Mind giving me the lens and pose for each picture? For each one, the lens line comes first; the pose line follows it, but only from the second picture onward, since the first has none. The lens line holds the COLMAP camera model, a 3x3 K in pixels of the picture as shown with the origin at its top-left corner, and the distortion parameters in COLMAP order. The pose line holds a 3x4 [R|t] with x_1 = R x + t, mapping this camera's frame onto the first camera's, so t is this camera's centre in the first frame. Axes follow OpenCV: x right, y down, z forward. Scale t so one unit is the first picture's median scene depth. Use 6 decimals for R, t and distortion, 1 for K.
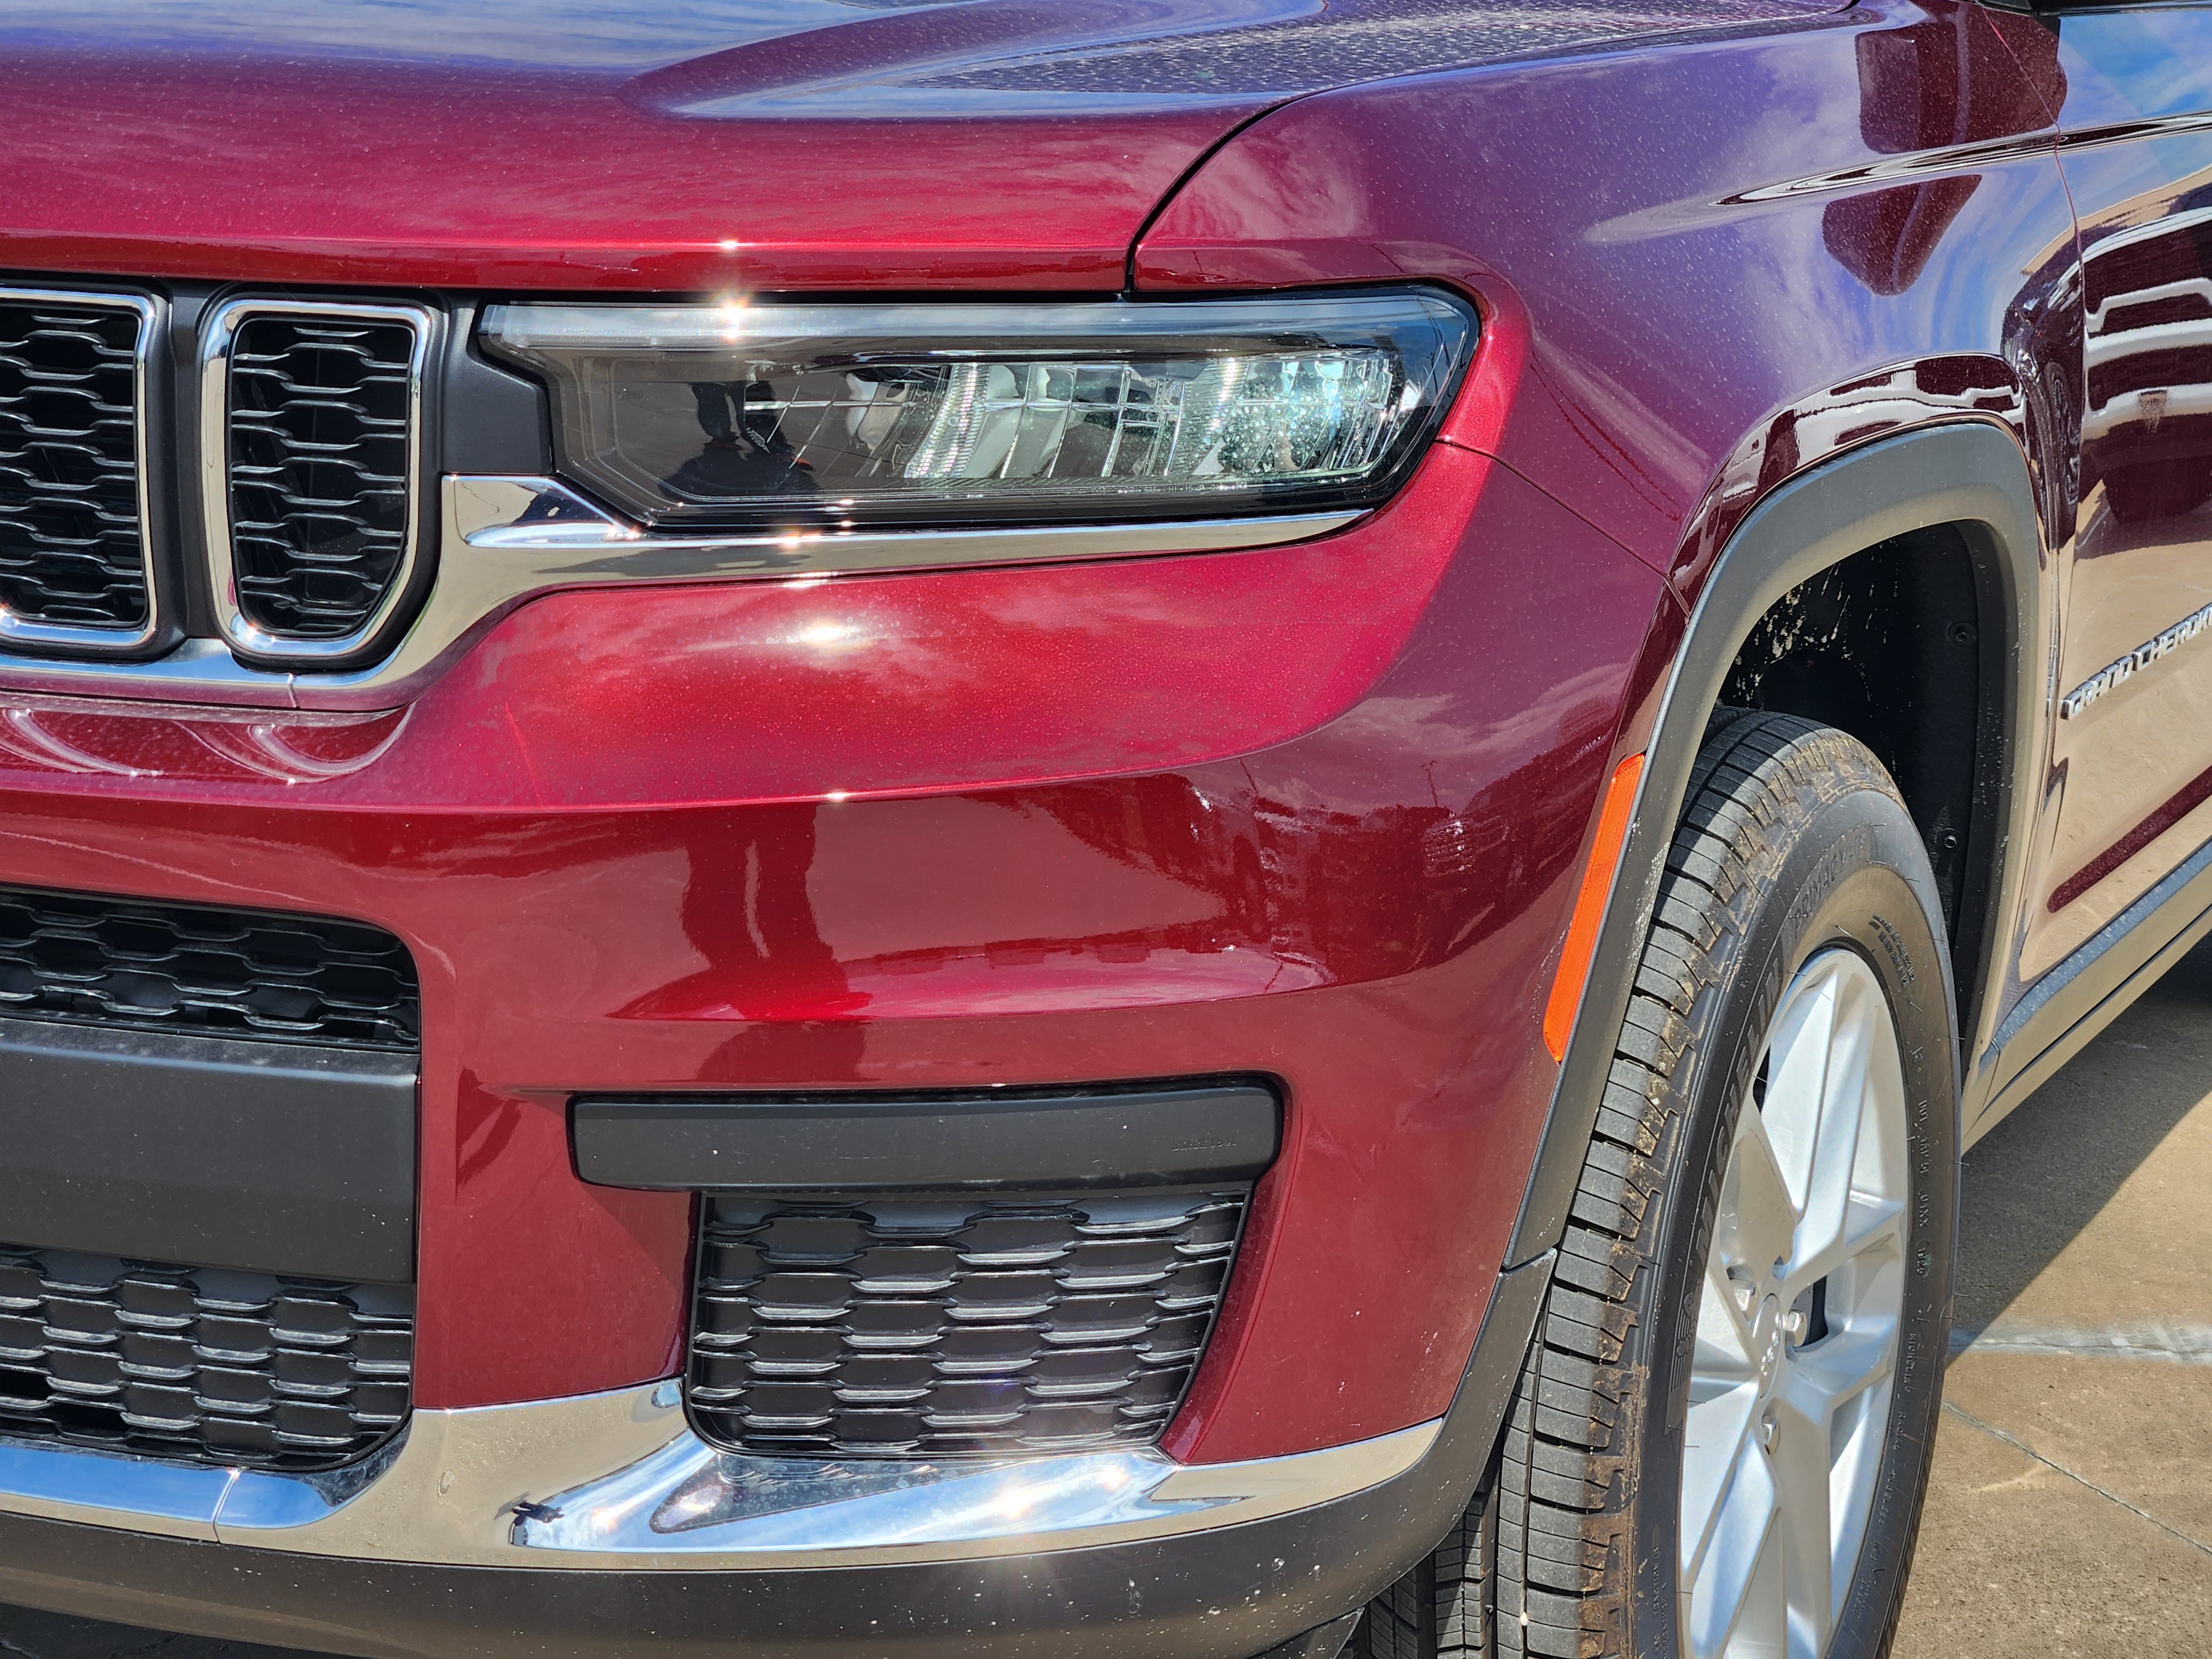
lens RADIAL K [[4428.8, 0, 1120.6], [0, 4428.8, 831.1], [0, 0, 1]] dist [0.069277, 0.000000]
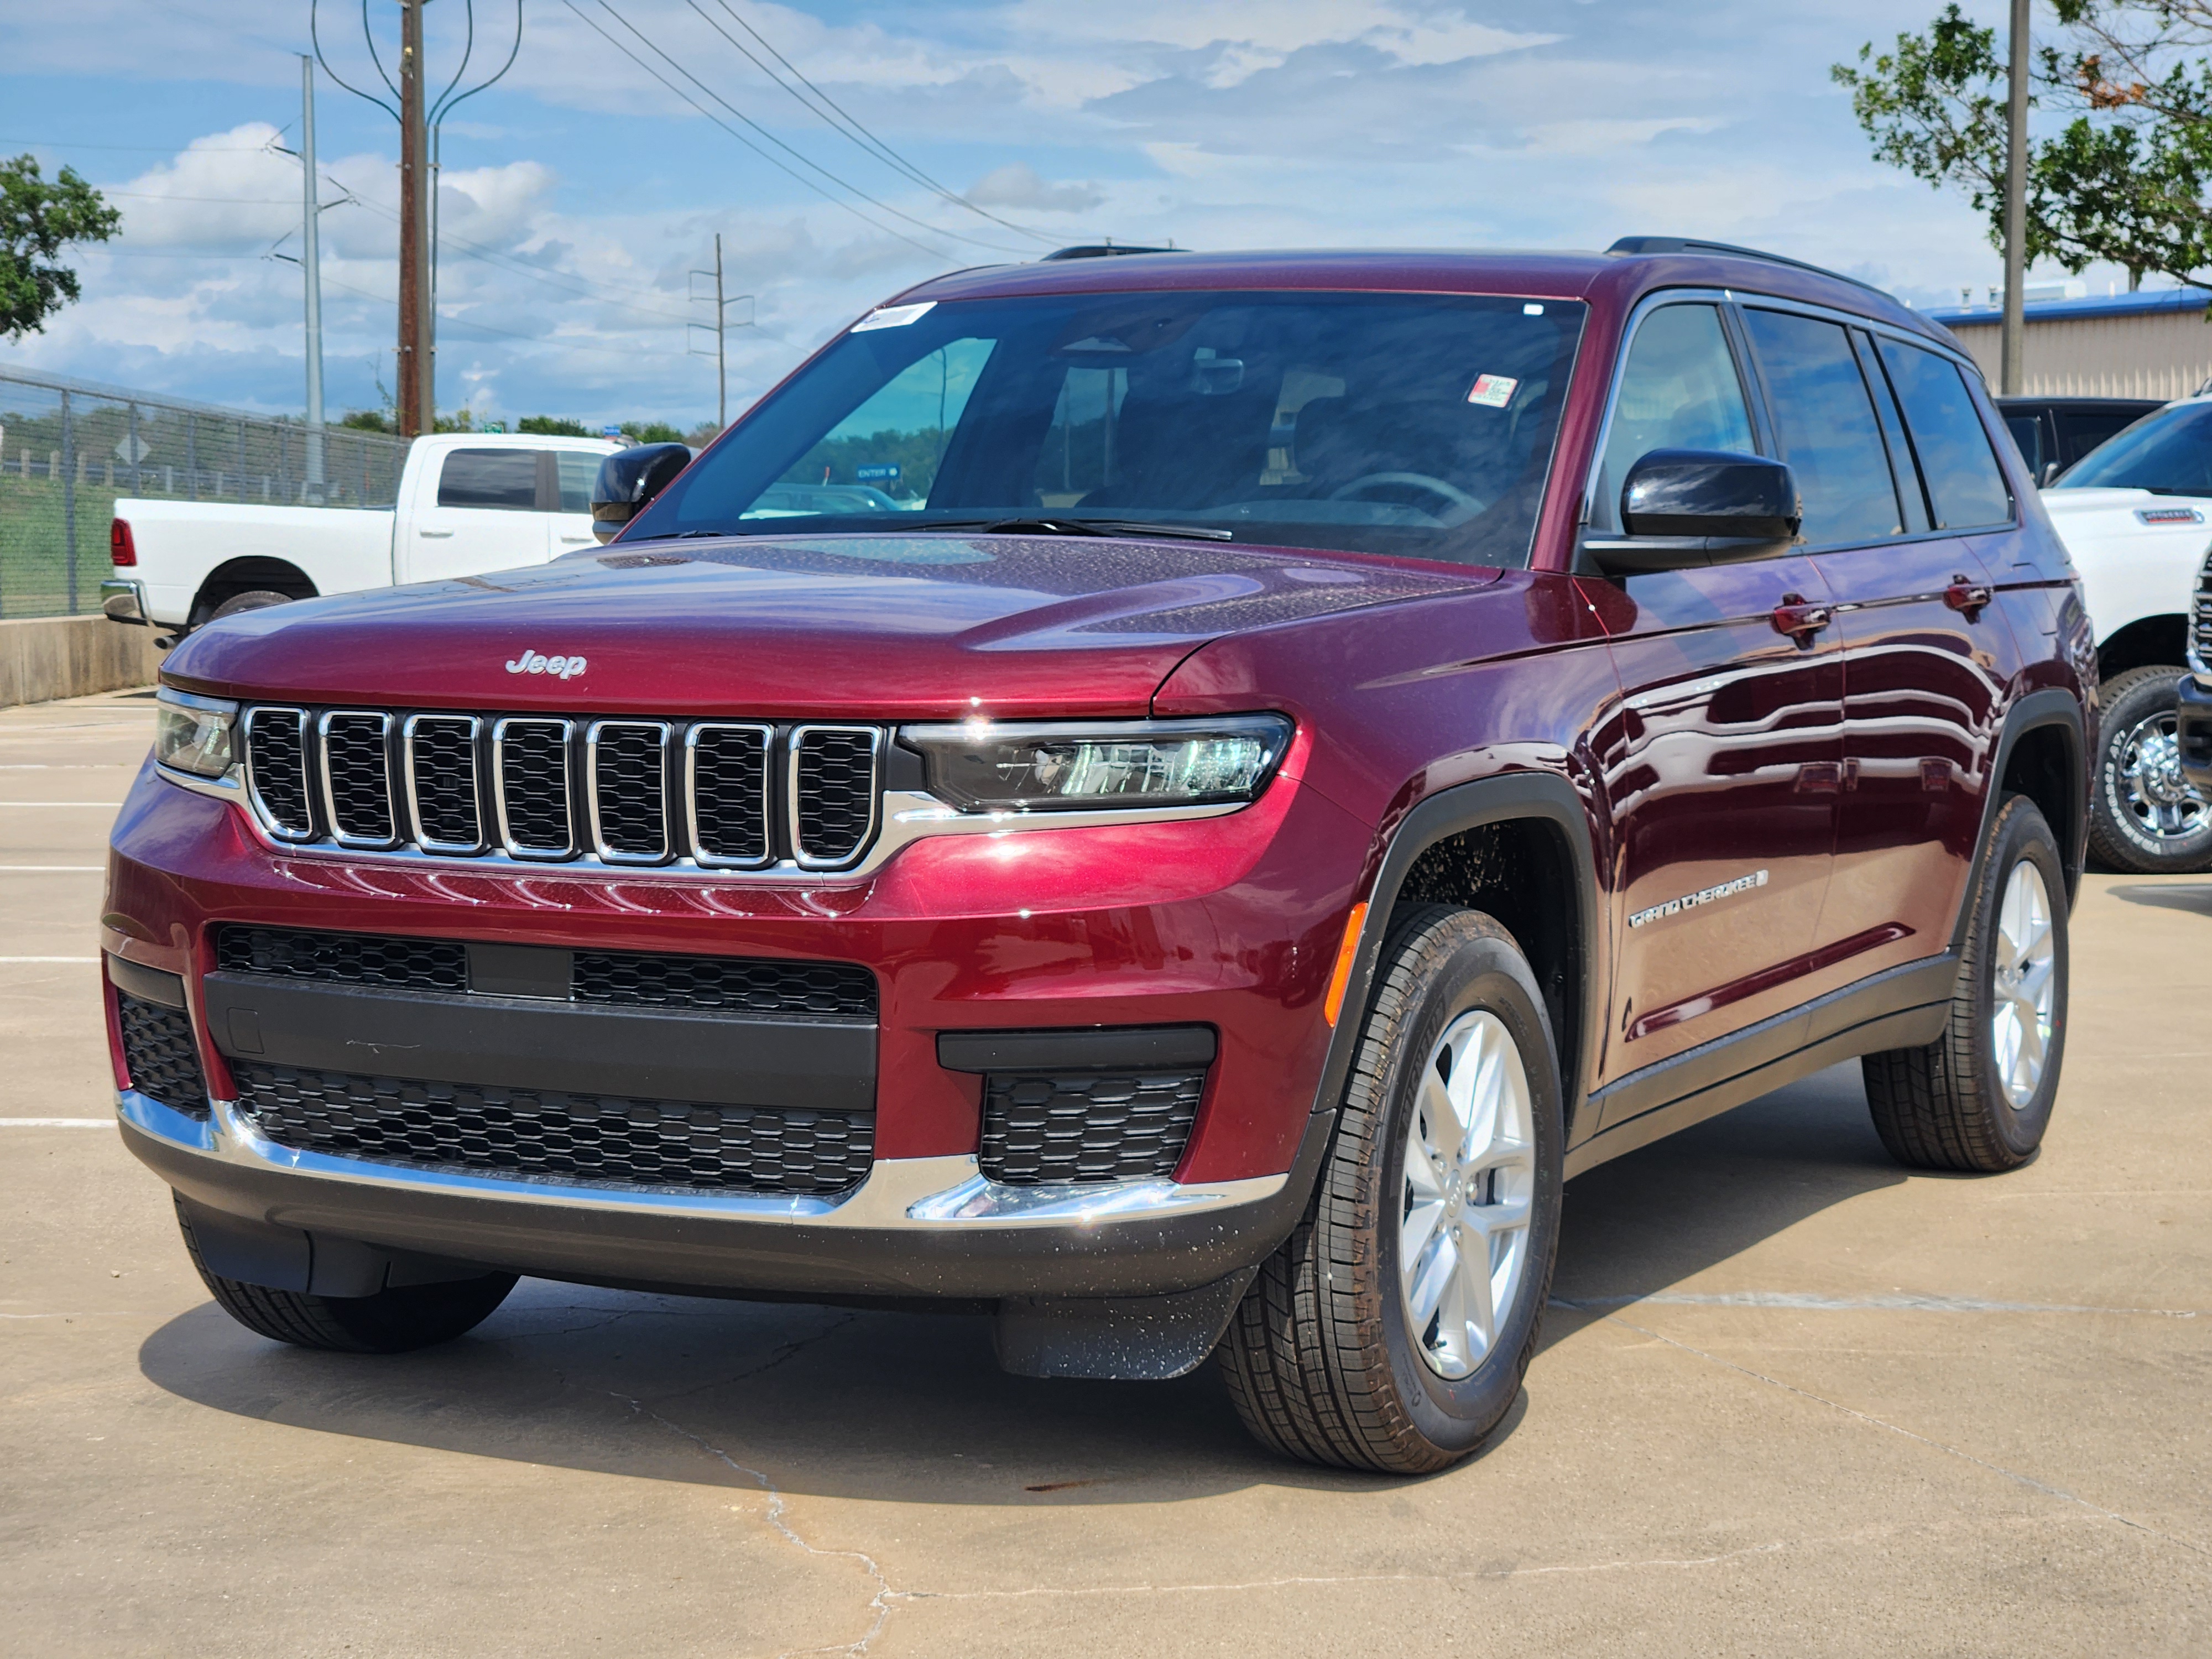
lens RADIAL K [[4428.8, 0, 1103.8], [0, 4428.8, 828.5], [0, 0, 1]] dist [0.069277, 0.000000]
pose [[0.999710, -0.016696, -0.017336, 0.017198], [0.014845, 0.994687, -0.101871, 0.193117], [0.018944, 0.101584, 0.994647, -1.462529]]
